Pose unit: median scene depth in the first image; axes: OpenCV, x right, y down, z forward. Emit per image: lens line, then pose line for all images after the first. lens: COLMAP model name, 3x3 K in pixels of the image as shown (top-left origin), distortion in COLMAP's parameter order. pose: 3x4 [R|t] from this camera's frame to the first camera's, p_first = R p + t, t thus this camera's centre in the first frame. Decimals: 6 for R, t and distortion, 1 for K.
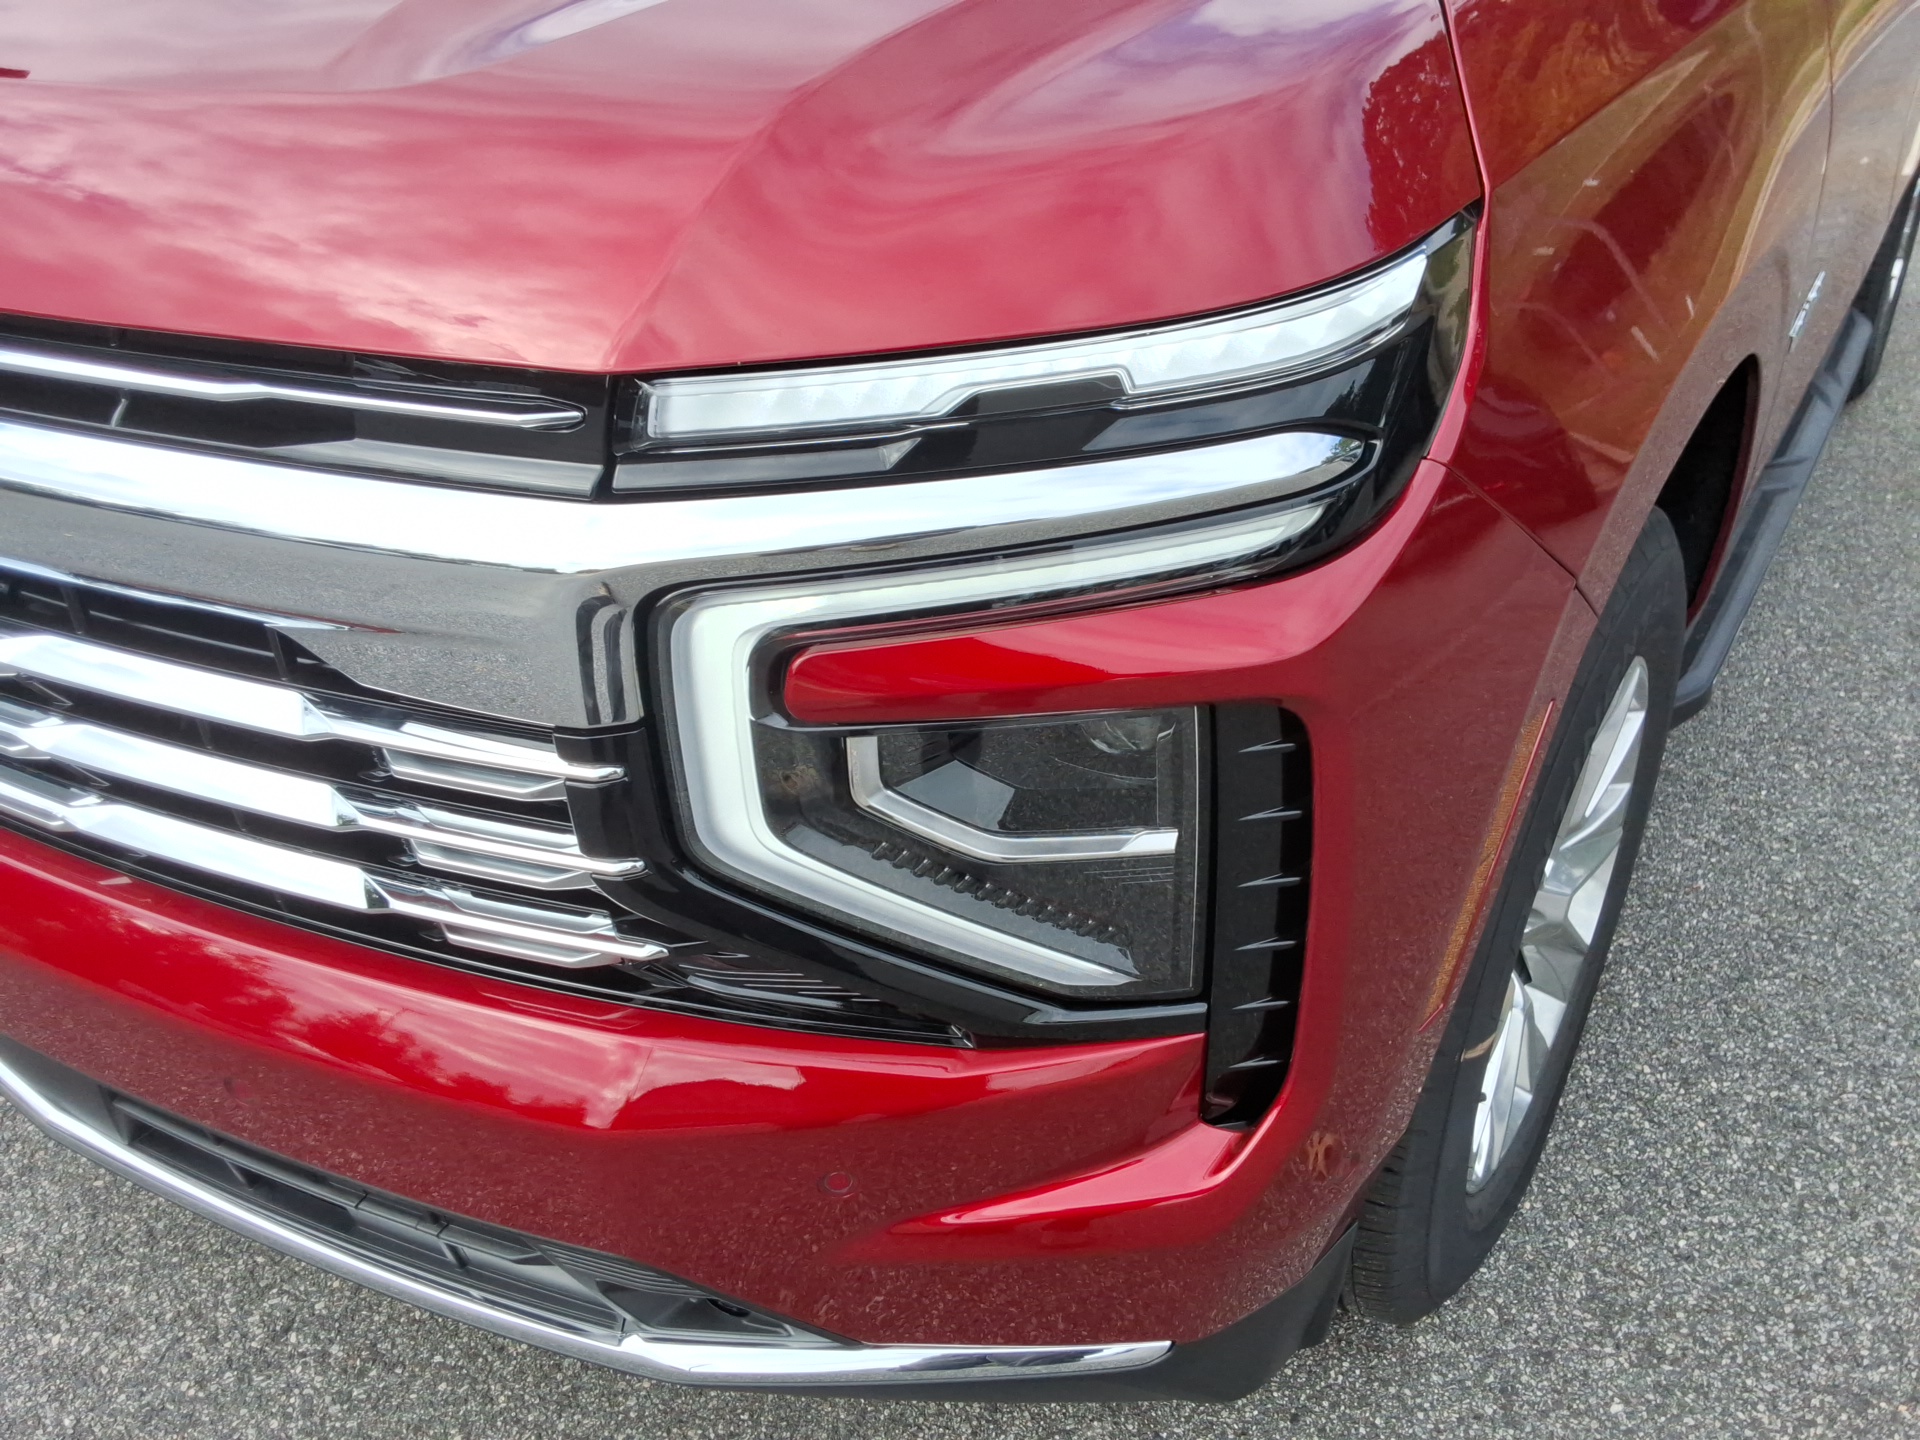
lens RADIAL K [[1570.3, 0, 955.0], [0, 1570.3, 734.3], [0, 0, 1]] dist [0.083657, -0.117208]
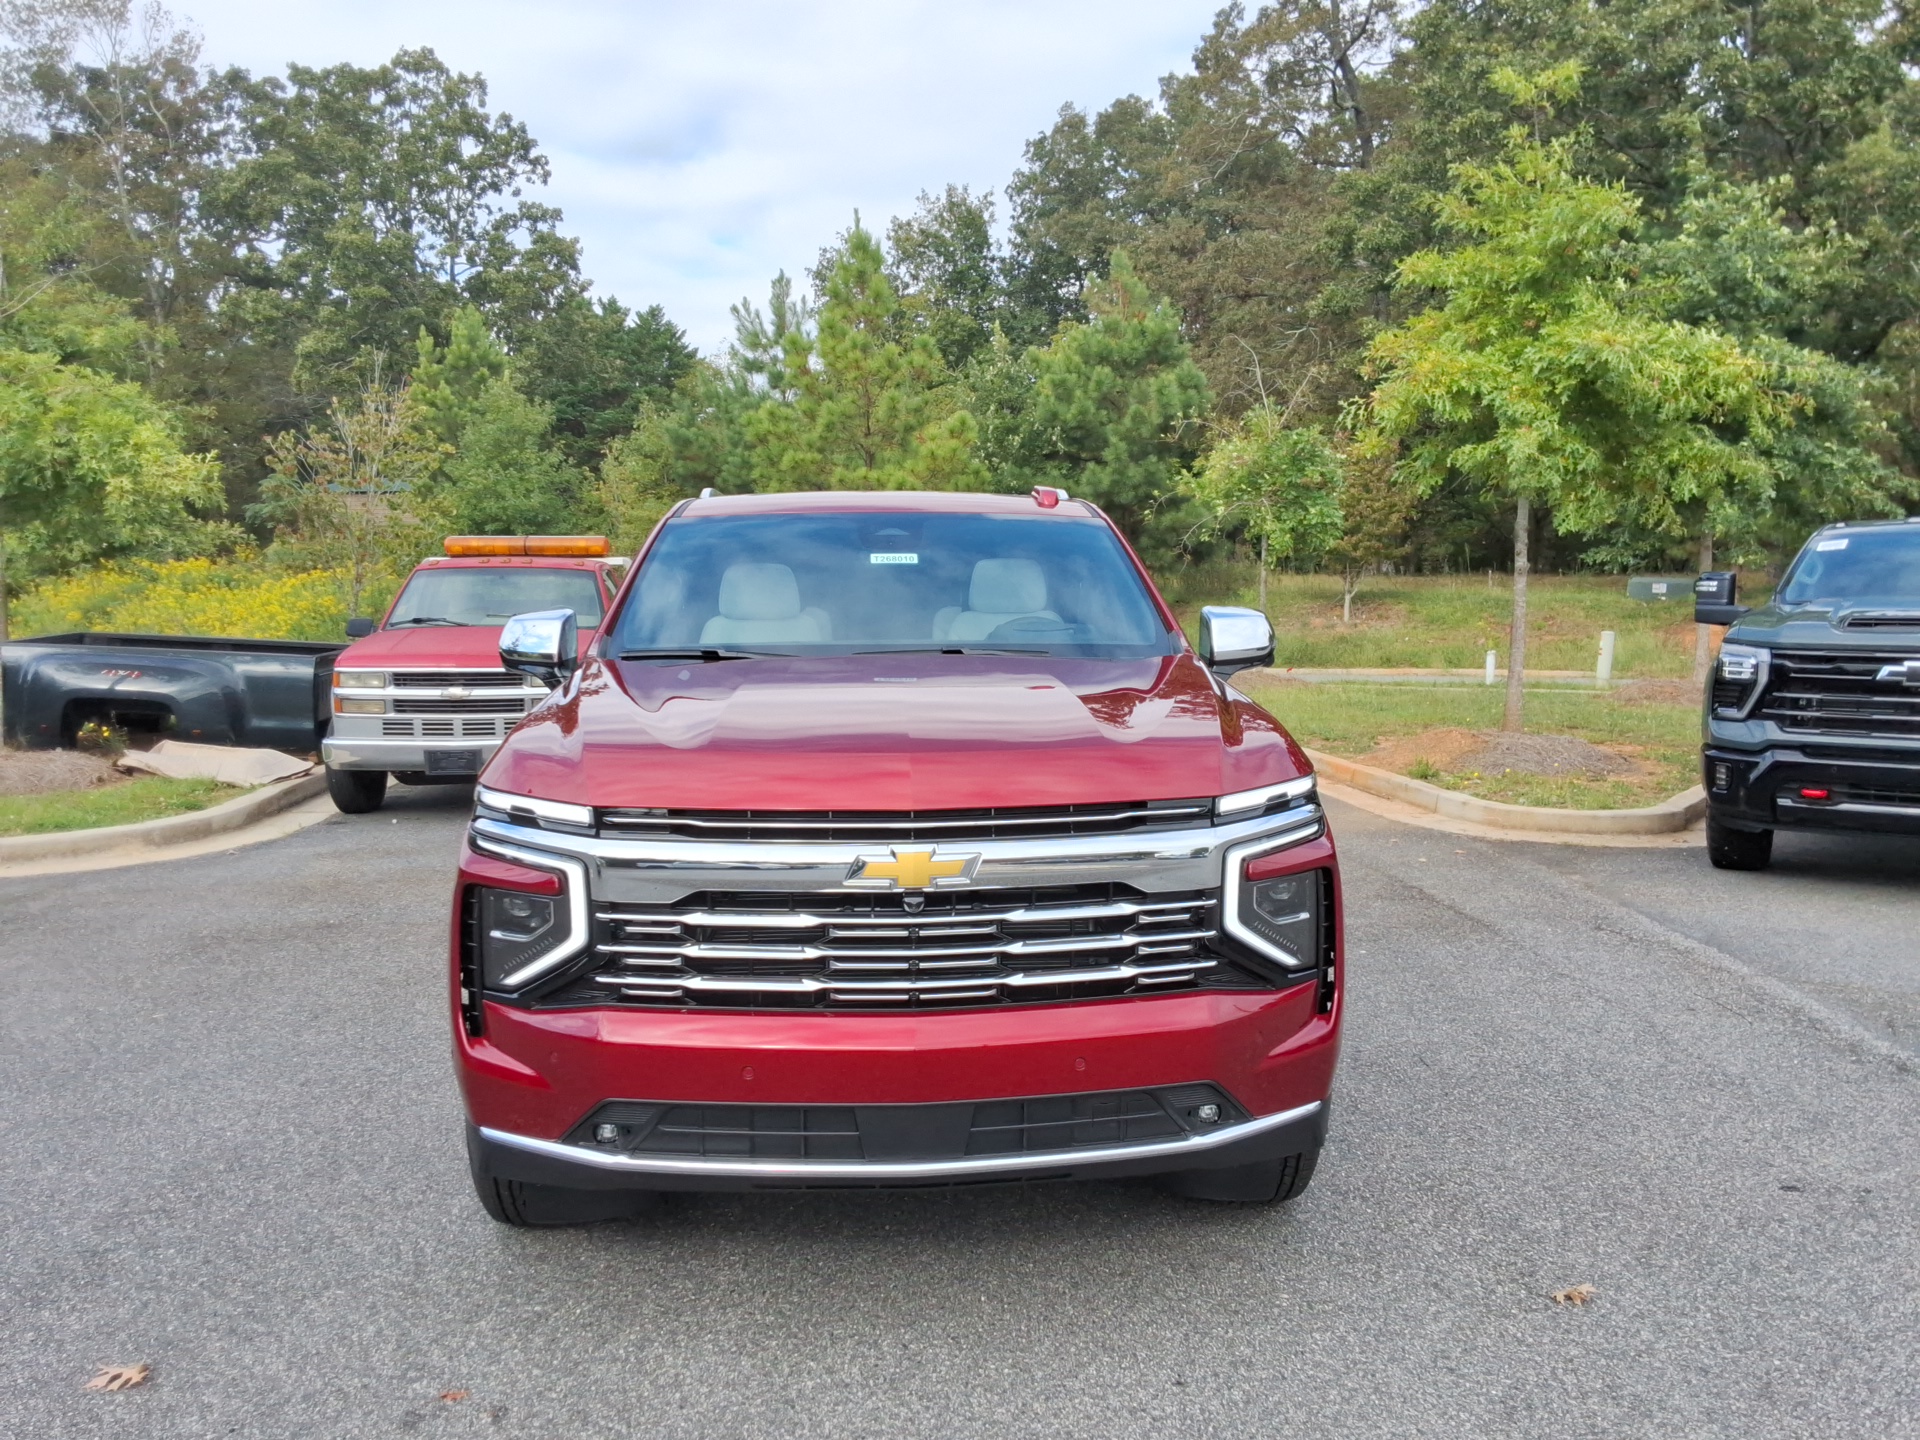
lens RADIAL K [[1548.3, 0, 963.5], [0, 1548.3, 739.0], [0, 0, 1]] dist [0.121648, -0.192704]
pose [[0.810990, -0.048251, 0.583067, -2.838717], [0.301059, 0.888940, -0.345181, 0.776092], [-0.501656, 0.455476, 0.735448, -1.604368]]
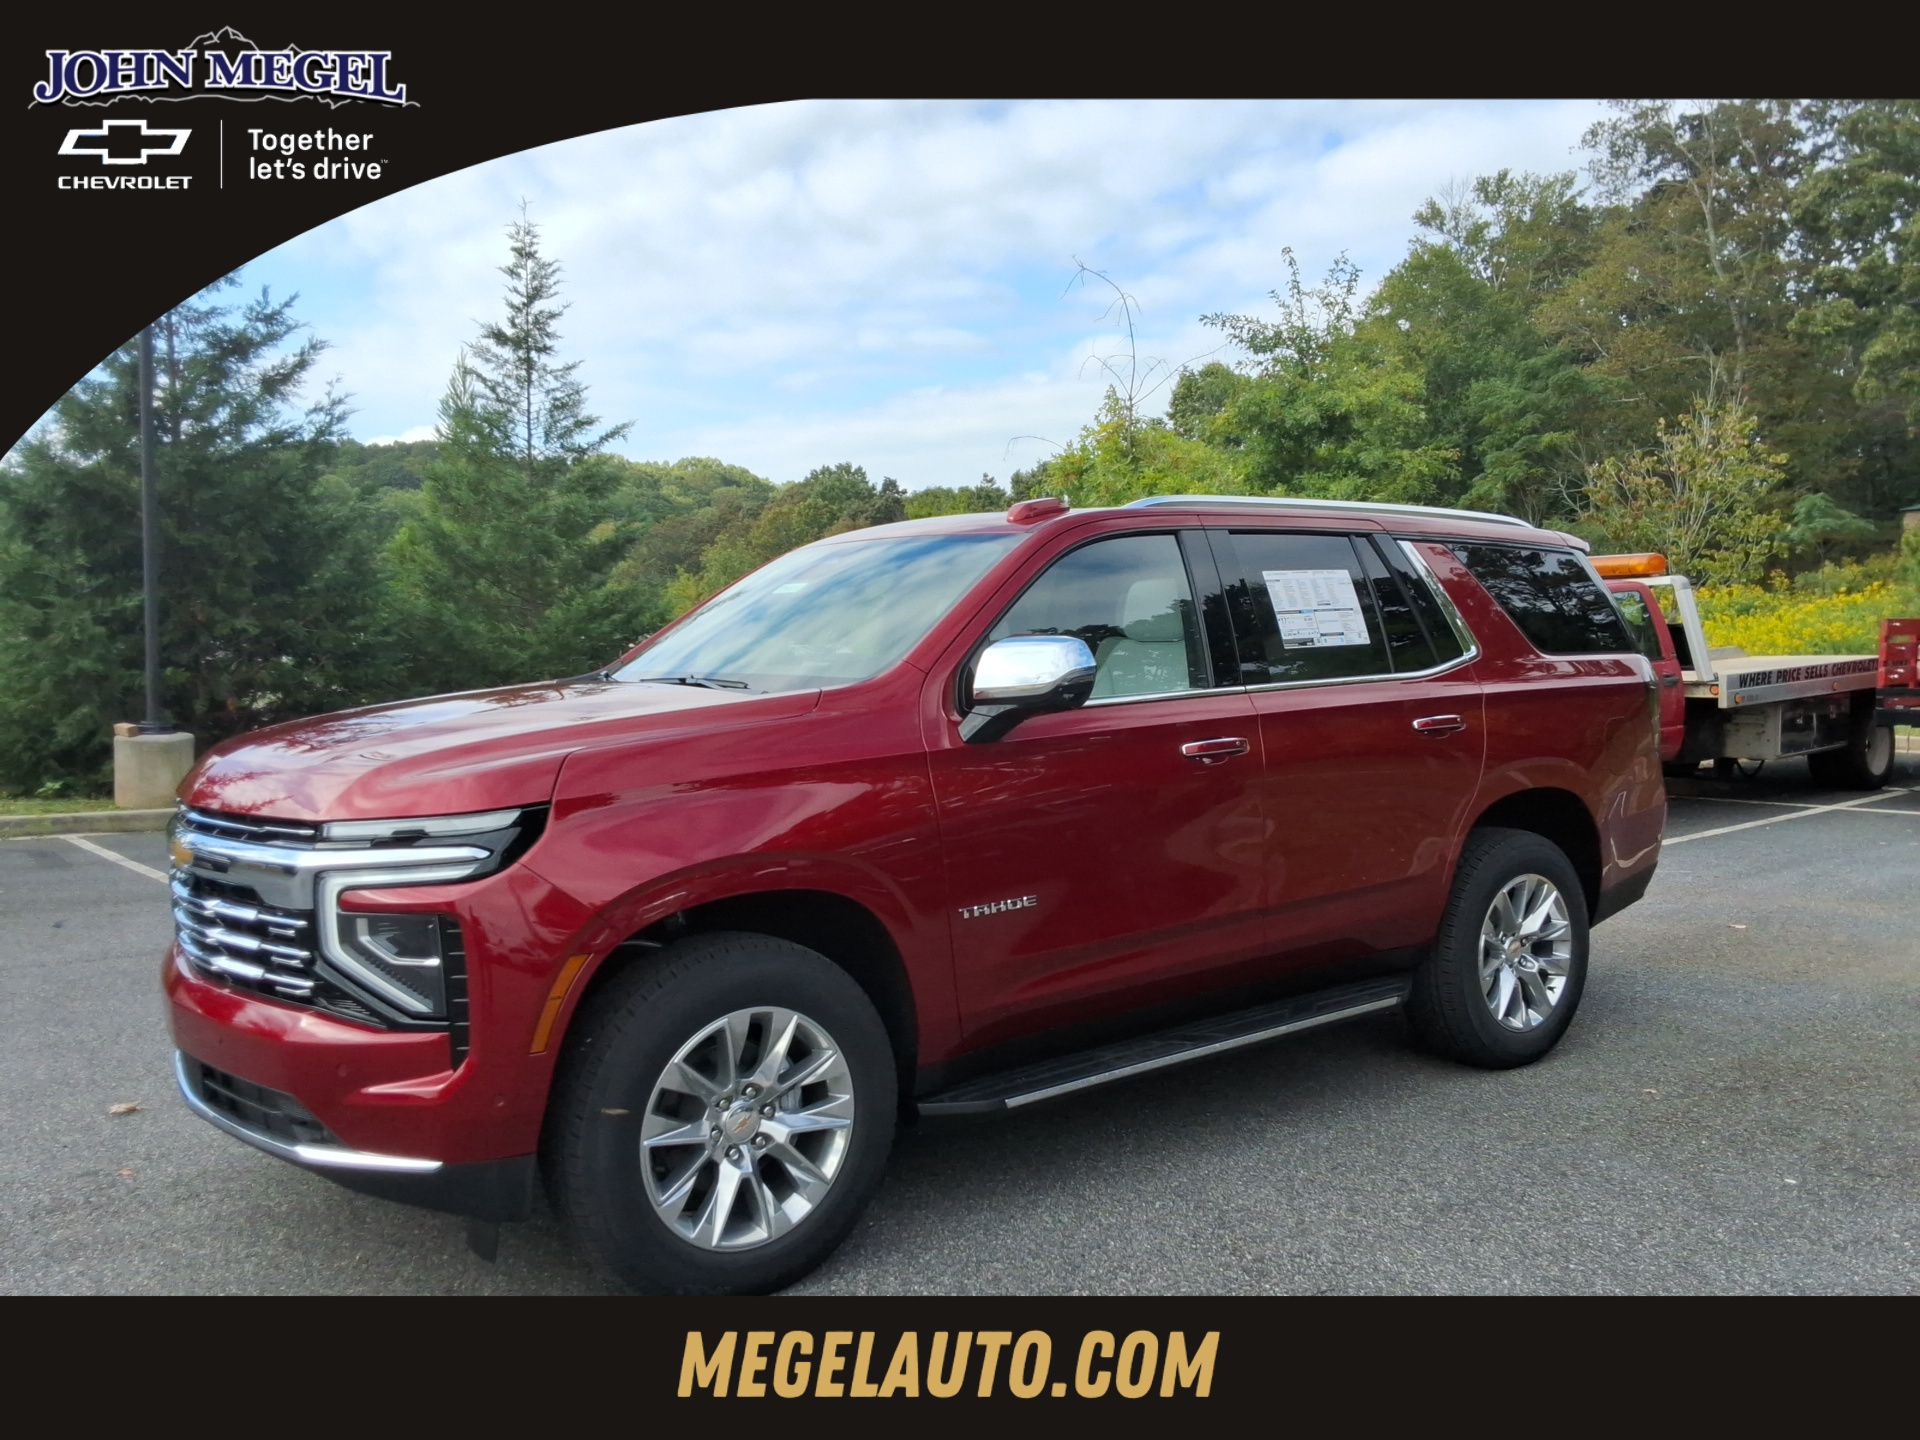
lens RADIAL K [[1576.8, 0, 1063.1], [0, 1576.8, 718.8], [0, 0, 1]] dist [0.047805, 0.000333]
pose [[0.942630, 0.016762, -0.333420, 2.802034], [-0.170201, 0.883321, -0.436778, 0.961291], [0.287195, 0.468468, 0.835498, -1.943217]]
